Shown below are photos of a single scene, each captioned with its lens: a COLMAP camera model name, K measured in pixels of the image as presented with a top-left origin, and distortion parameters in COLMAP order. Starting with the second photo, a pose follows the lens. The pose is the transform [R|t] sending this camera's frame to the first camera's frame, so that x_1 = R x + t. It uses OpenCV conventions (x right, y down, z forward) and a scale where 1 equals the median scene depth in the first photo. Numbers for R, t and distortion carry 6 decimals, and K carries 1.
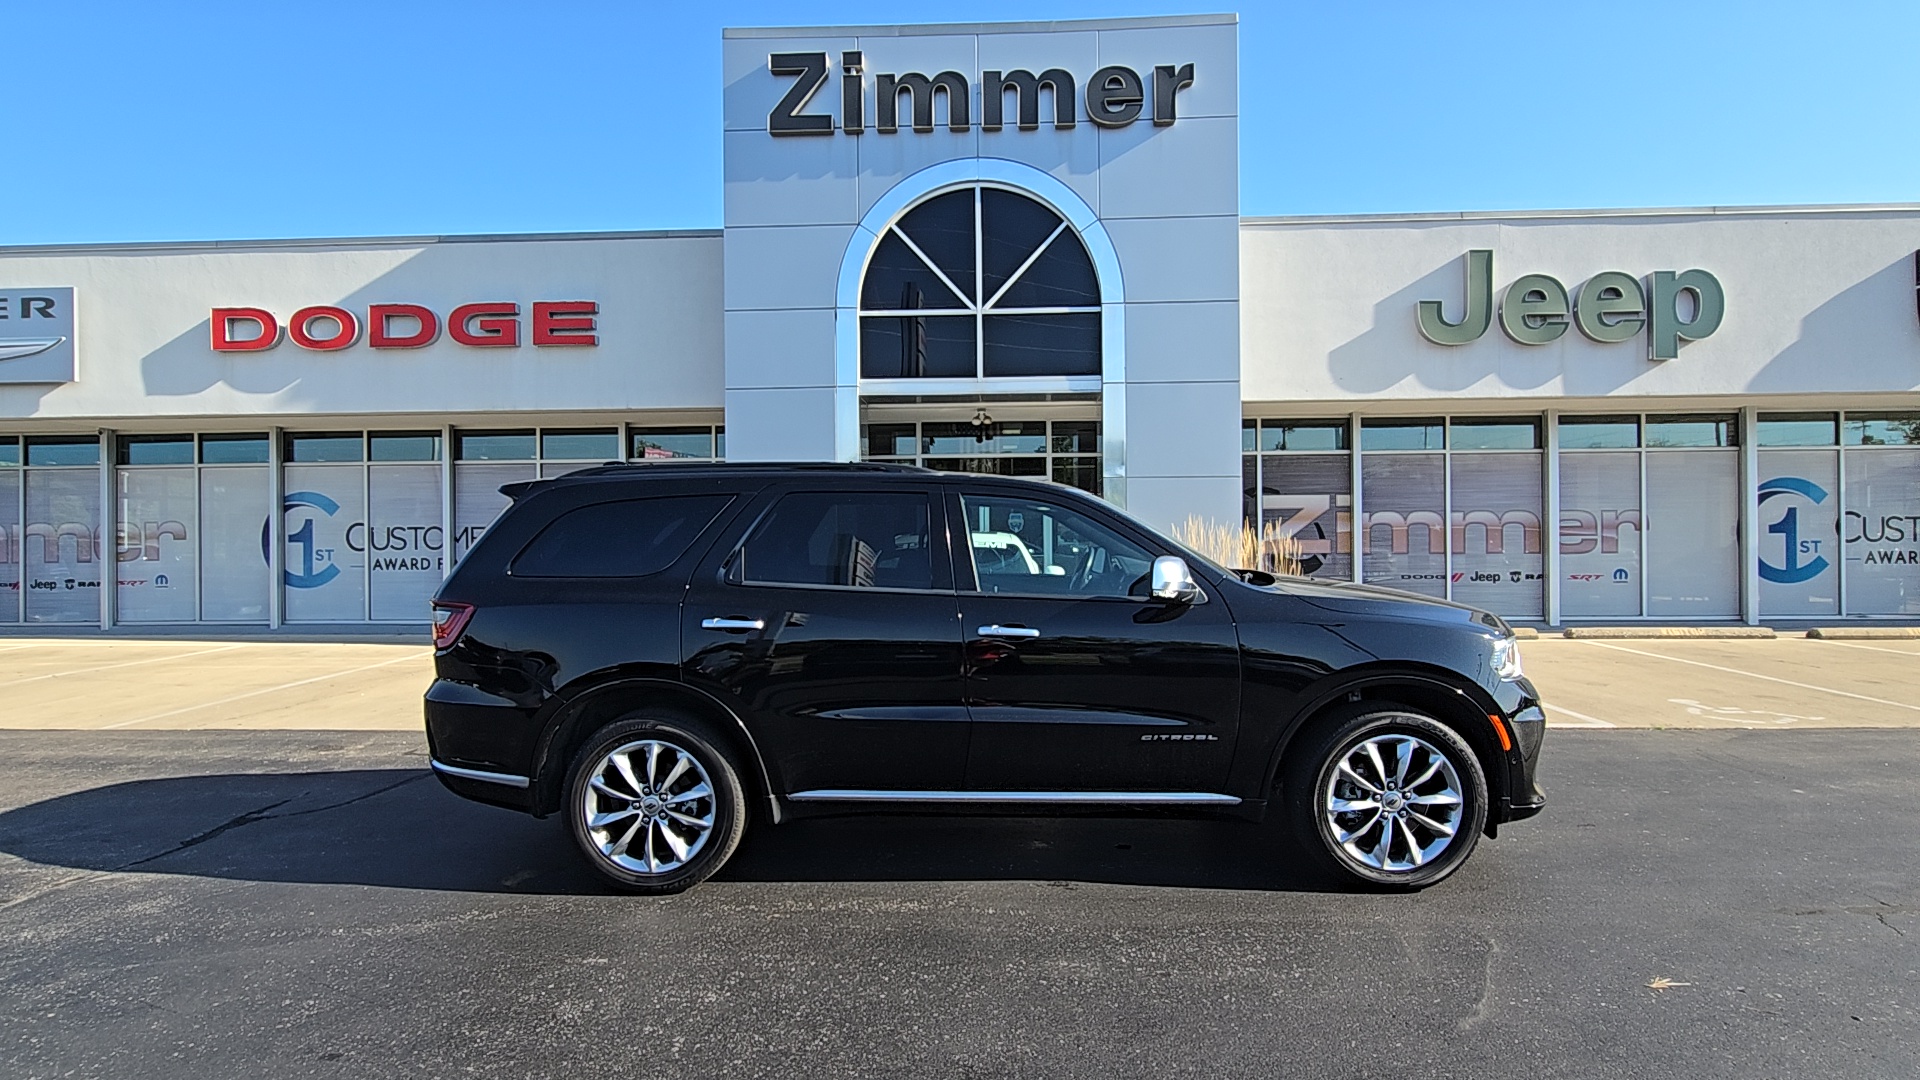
lens RADIAL K [[967.0, 0, 952.3], [0, 967.0, 547.8], [0, 0, 1]] dist [0.002095, -0.001713]
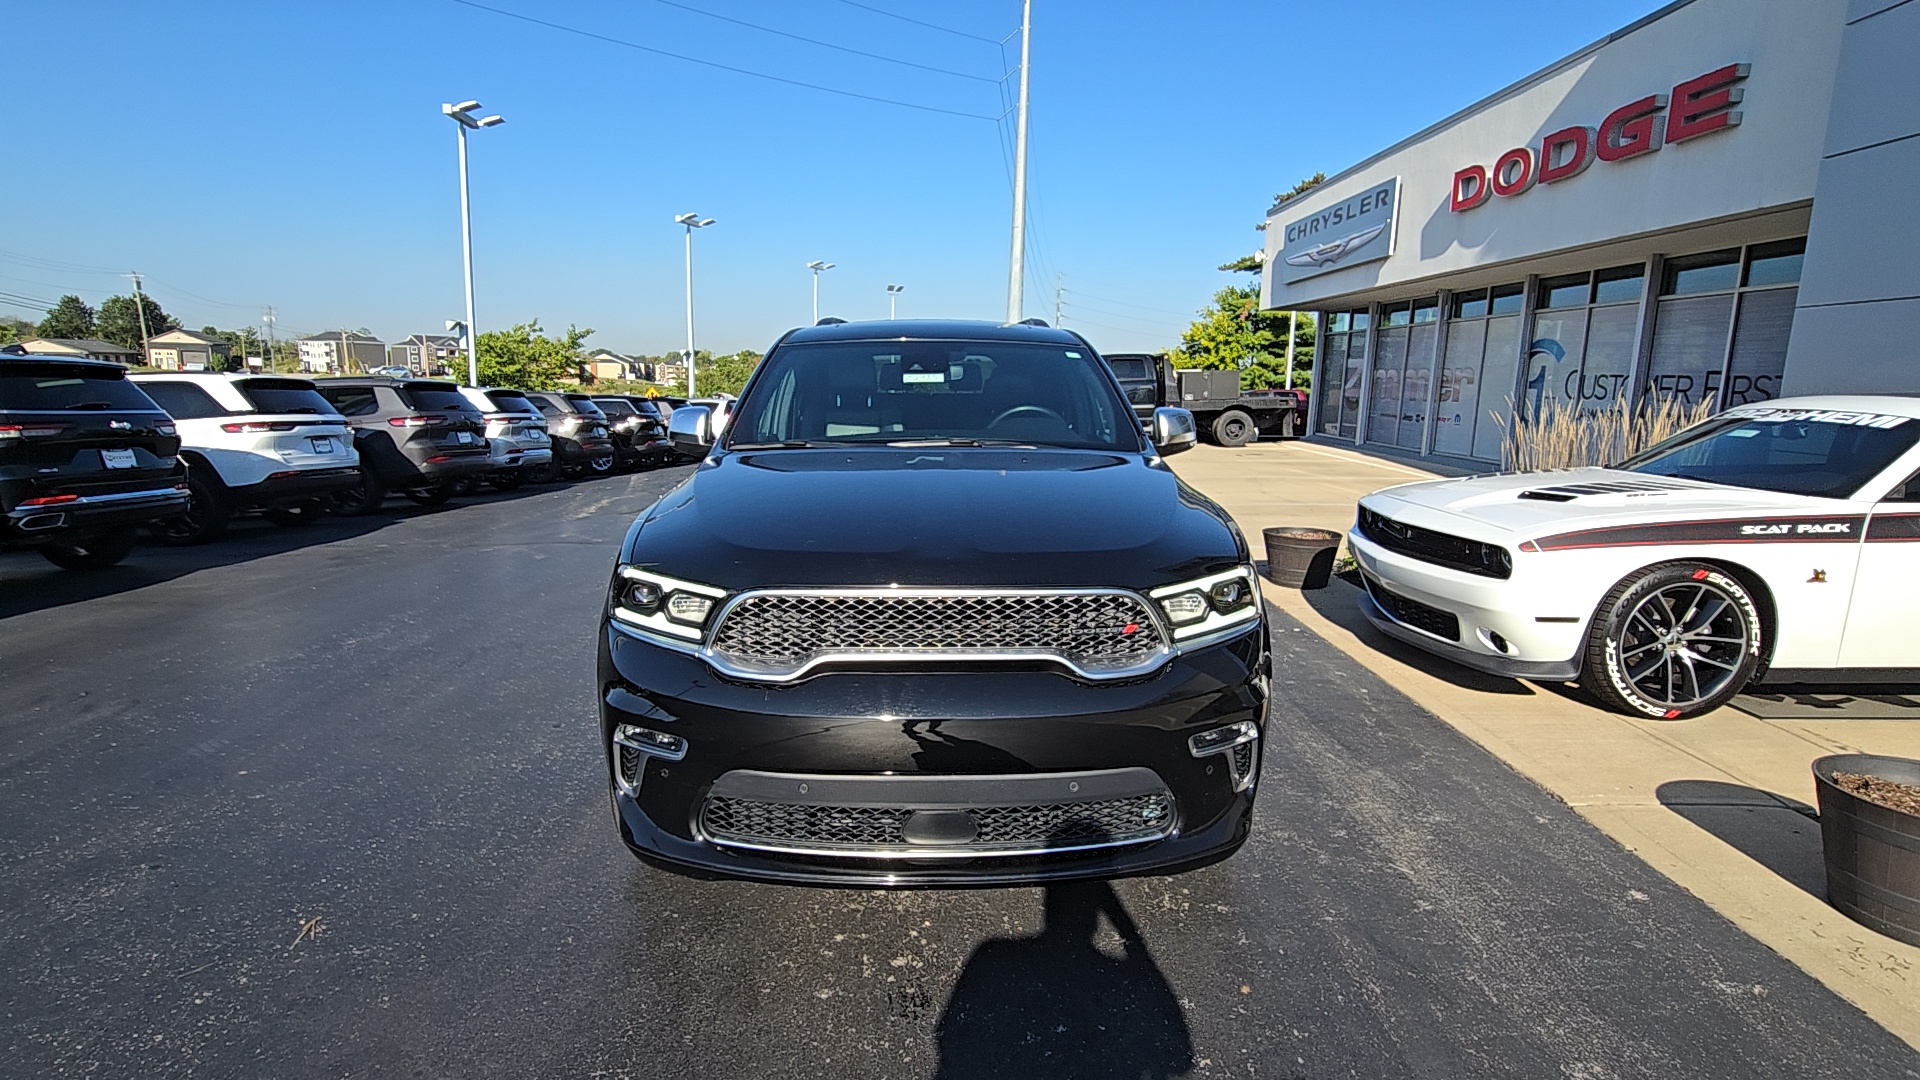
lens RADIAL K [[967.0, 0, 951.0], [0, 967.0, 547.1], [0, 0, 1]] dist [0.002095, -0.001713]
pose [[0.052637, 0.184832, -0.981359, 0.408647], [-0.030069, 0.982570, 0.183447, -0.013066], [0.998161, 0.019853, 0.057278, 0.400523]]
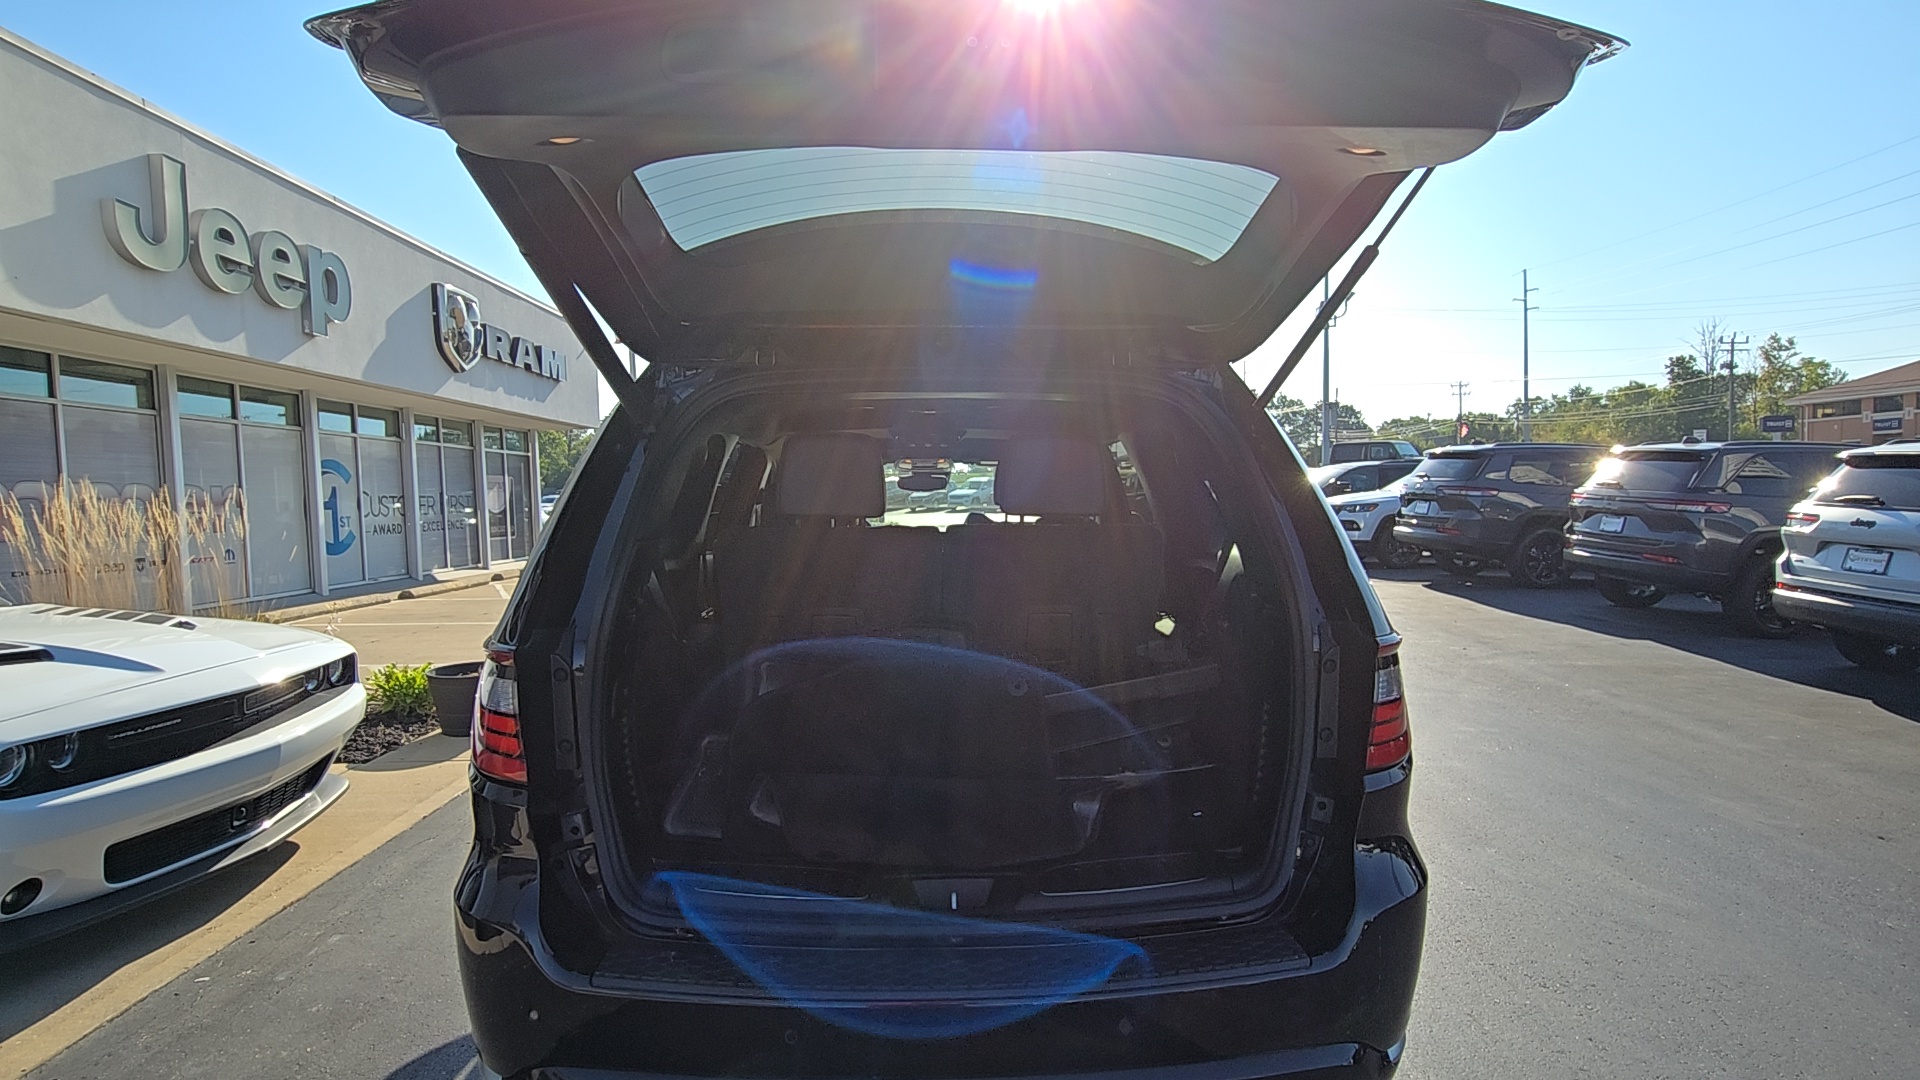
lens RADIAL K [[967.0, 0, 951.6], [0, 967.0, 546.0], [0, 0, 1]] dist [0.002095, -0.001713]
pose [[-0.071909, -0.041288, 0.996556, -0.327056], [0.029752, 0.998609, 0.043520, -0.001325], [-0.996967, 0.032779, -0.070581, 0.431412]]
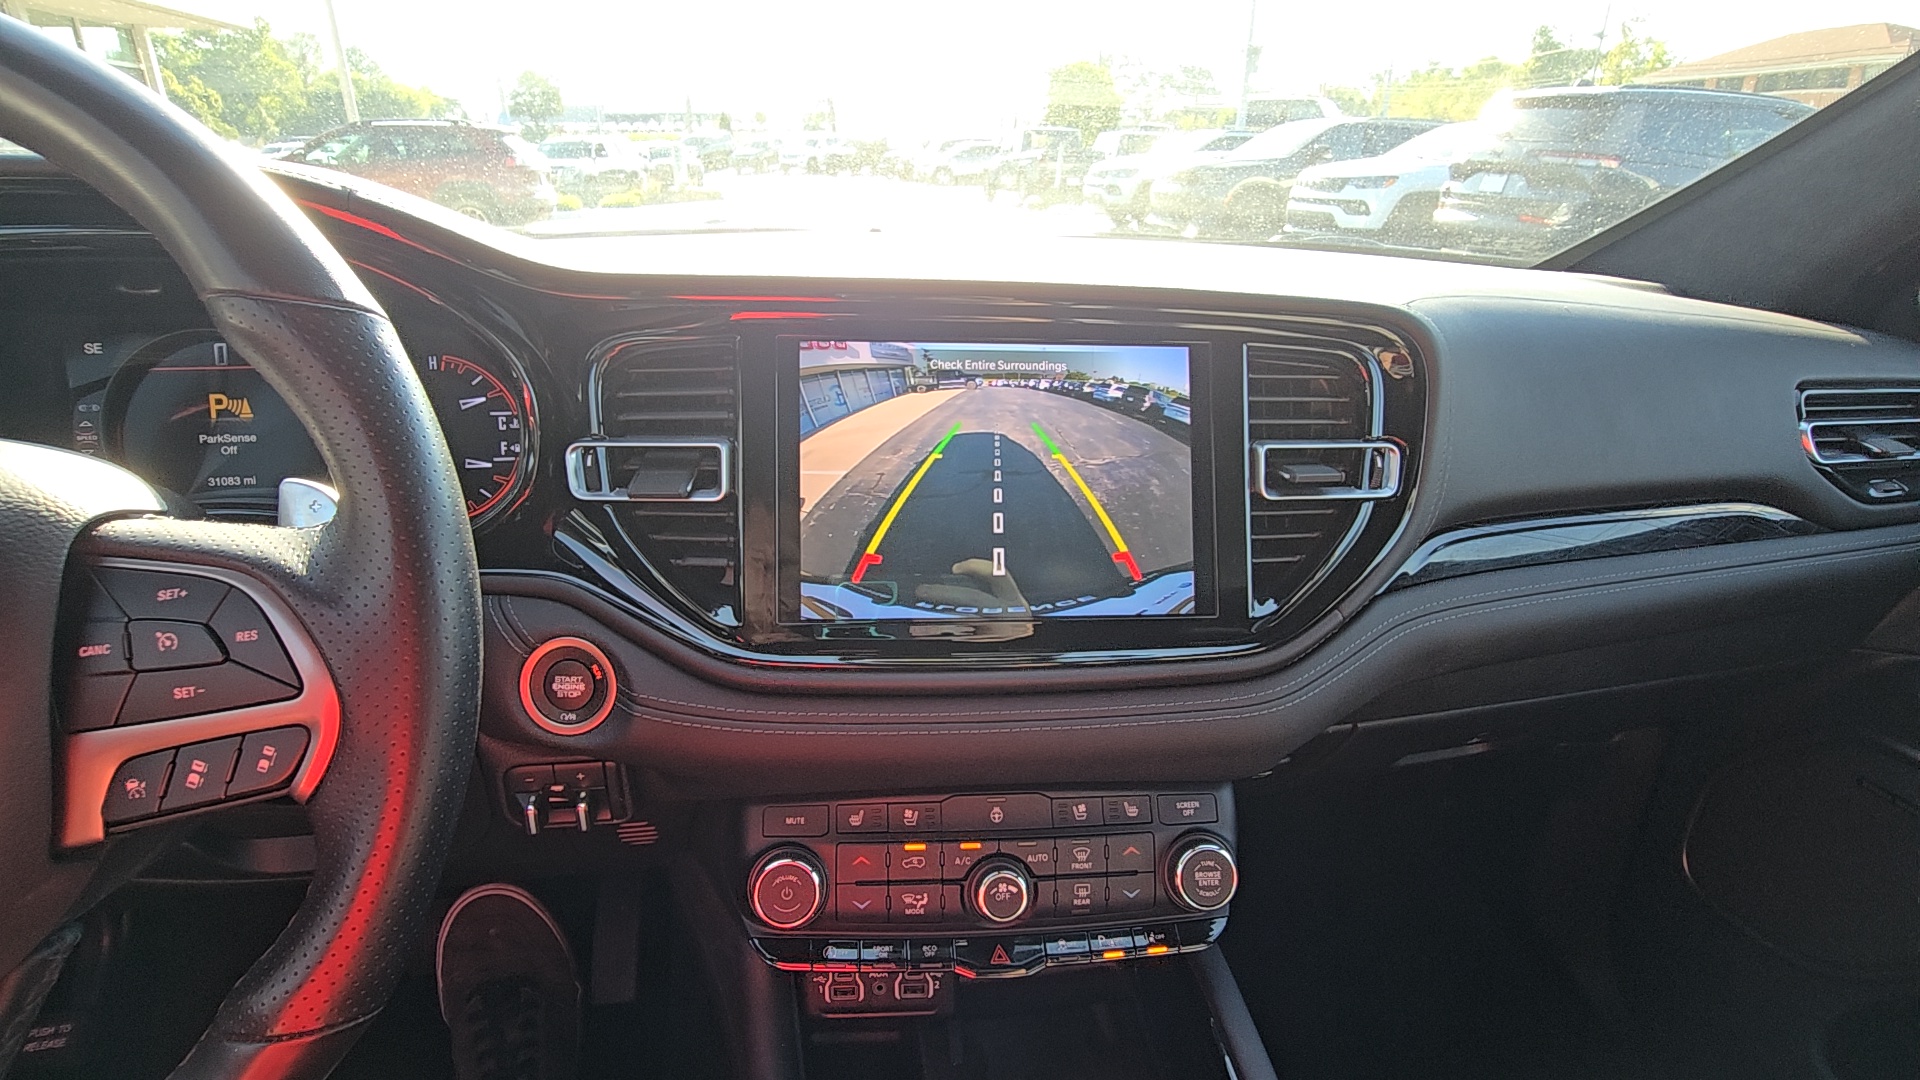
lens RADIAL K [[967.0, 0, 948.3], [0, 967.0, 537.6], [0, 0, 1]] dist [0.002095, -0.001713]
pose [[-0.229515, -0.346522, 0.909530, 0.031140], [0.004728, 0.934068, 0.357064, 0.005131], [-0.973294, 0.086252, -0.212745, 0.422773]]
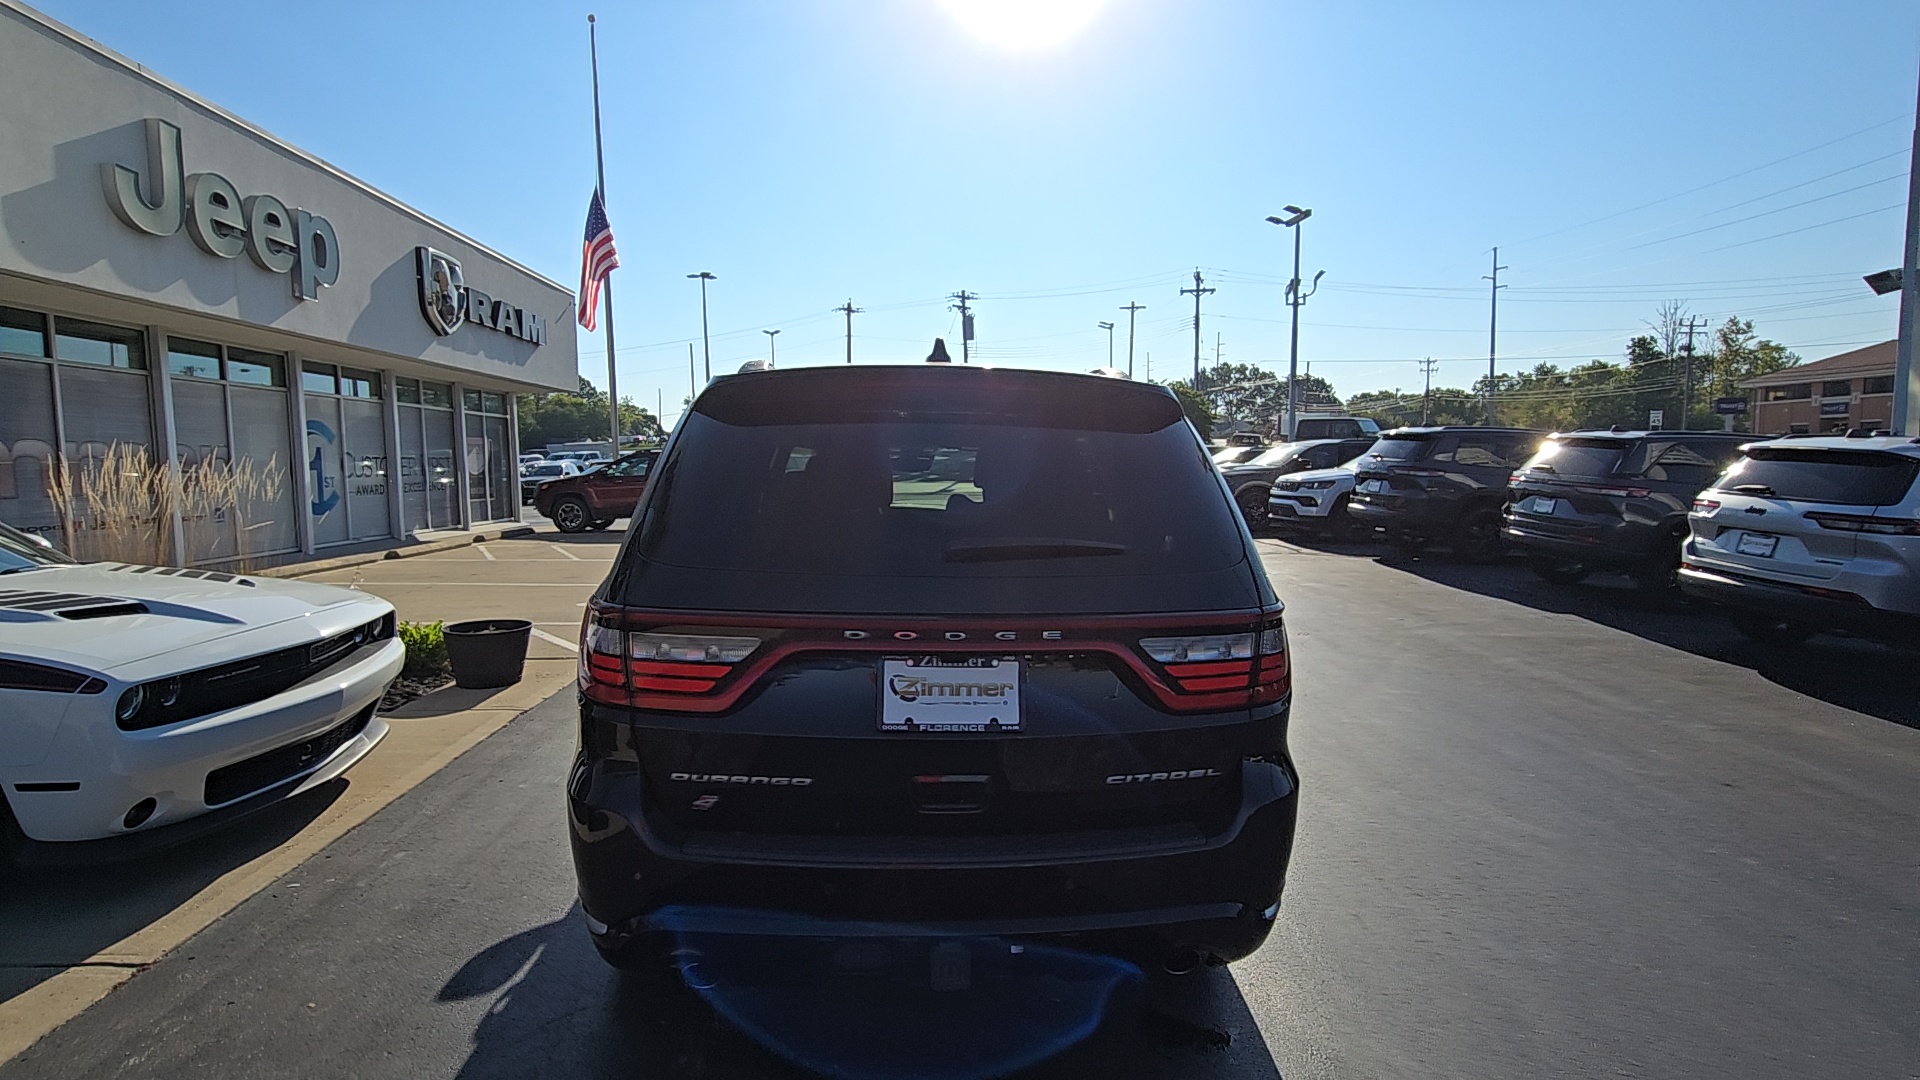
lens RADIAL K [[967.0, 0, 951.0], [0, 967.0, 544.9], [0, 0, 1]] dist [0.002095, -0.001713]
pose [[-0.099747, -0.075983, 0.992107, -0.371467], [0.012845, 0.996899, 0.077641, -0.007292], [-0.994930, 0.020488, -0.098461, 0.439578]]
